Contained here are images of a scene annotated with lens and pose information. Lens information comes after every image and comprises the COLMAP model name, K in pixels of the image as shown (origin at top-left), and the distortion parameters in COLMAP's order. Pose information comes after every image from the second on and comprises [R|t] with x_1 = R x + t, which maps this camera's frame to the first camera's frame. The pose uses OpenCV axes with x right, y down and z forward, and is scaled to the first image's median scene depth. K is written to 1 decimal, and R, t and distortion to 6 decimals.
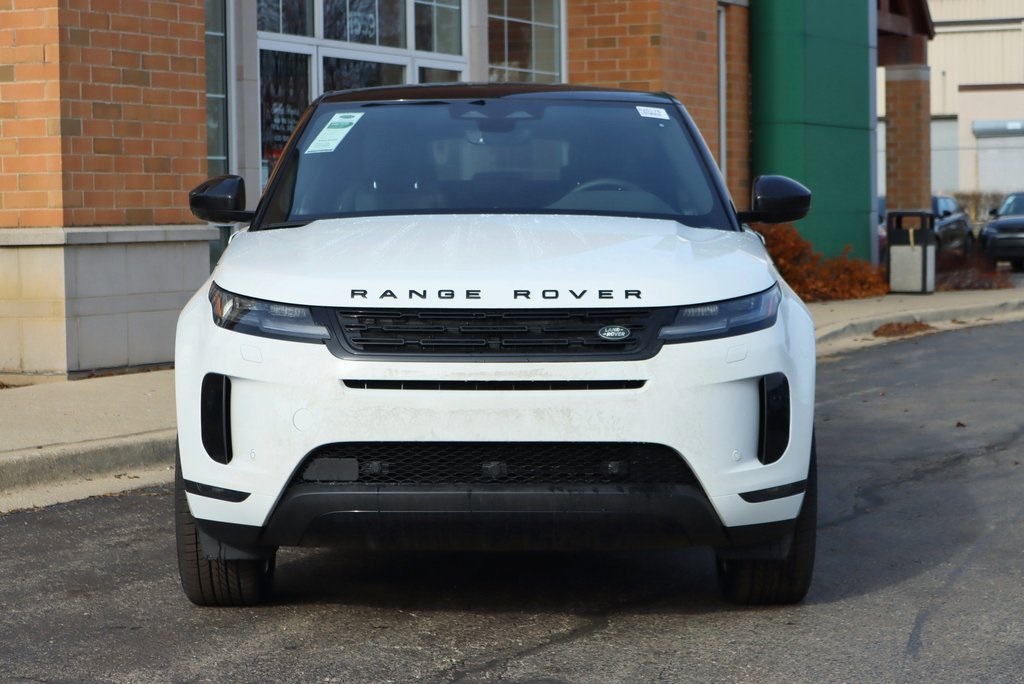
lens RADIAL K [[2511.7, 0, 512.0], [0, 2511.7, 342.0], [0, 0, 1]] dist [0.086595, 1.102155]
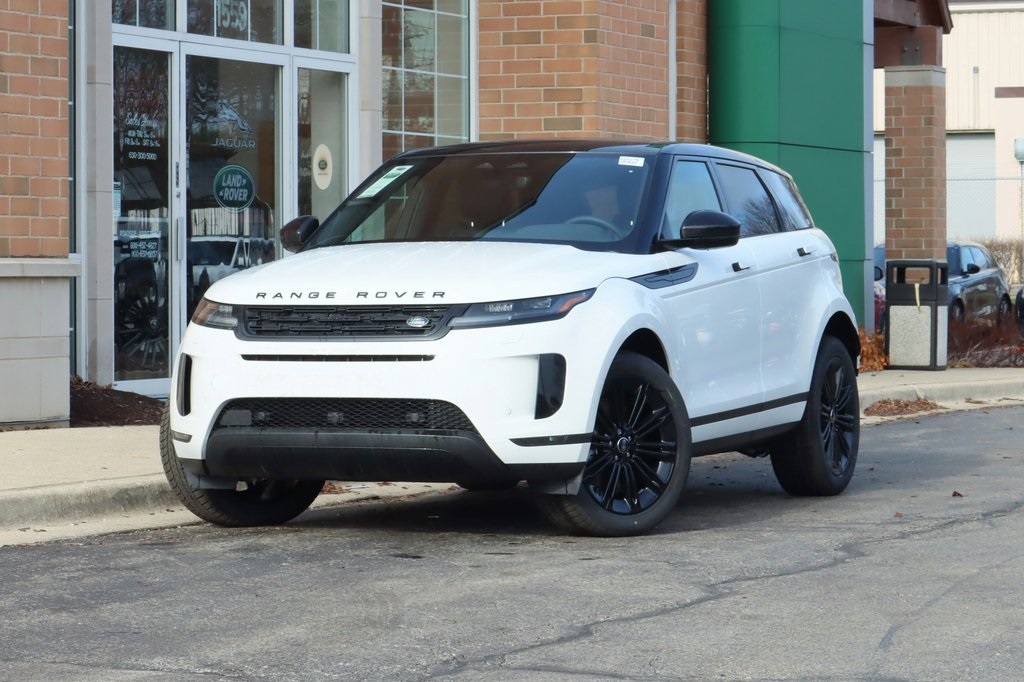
lens RADIAL K [[2511.7, 0, 512.0], [0, 2511.7, 341.0], [0, 0, 1]] dist [0.086595, 1.102155]
pose [[0.999905, 0.011365, 0.007745, 0.031876], [-0.011283, 0.999882, -0.010445, -0.018881], [-0.007863, 0.010356, 0.999915, 0.250608]]
